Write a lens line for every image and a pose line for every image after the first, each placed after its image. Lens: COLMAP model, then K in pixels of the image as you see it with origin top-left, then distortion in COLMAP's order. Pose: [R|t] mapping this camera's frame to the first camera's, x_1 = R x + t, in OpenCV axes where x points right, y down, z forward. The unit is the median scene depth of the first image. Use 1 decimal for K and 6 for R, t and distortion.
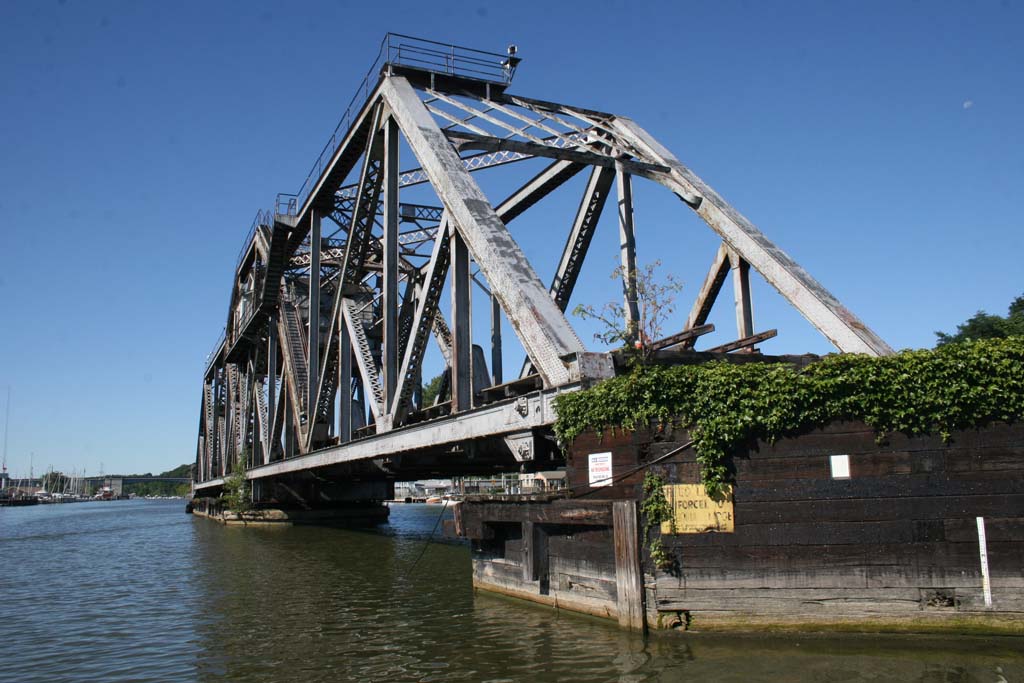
lens RADIAL K [[862.7, 0, 512.5], [0, 862.7, 341.3], [0, 0, 1]] dist [-0.010401, -0.004514]
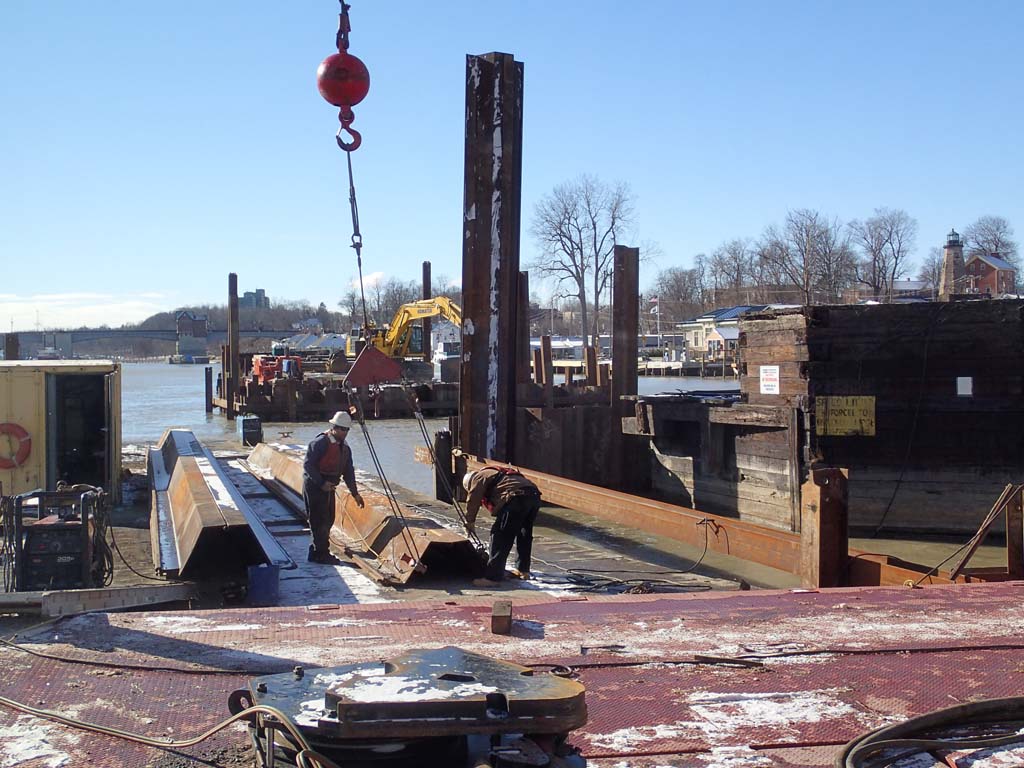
lens RADIAL K [[1282.4, 0, 511.7], [0, 1282.4, 383.0], [0, 0, 1]] dist [0.008474, 0.000000]
pose [[0.990047, 0.022650, -0.138905, -0.002705], [0.003697, 0.982438, 0.186553, -0.193705], [0.140691, -0.185210, 0.972576, -0.829934]]
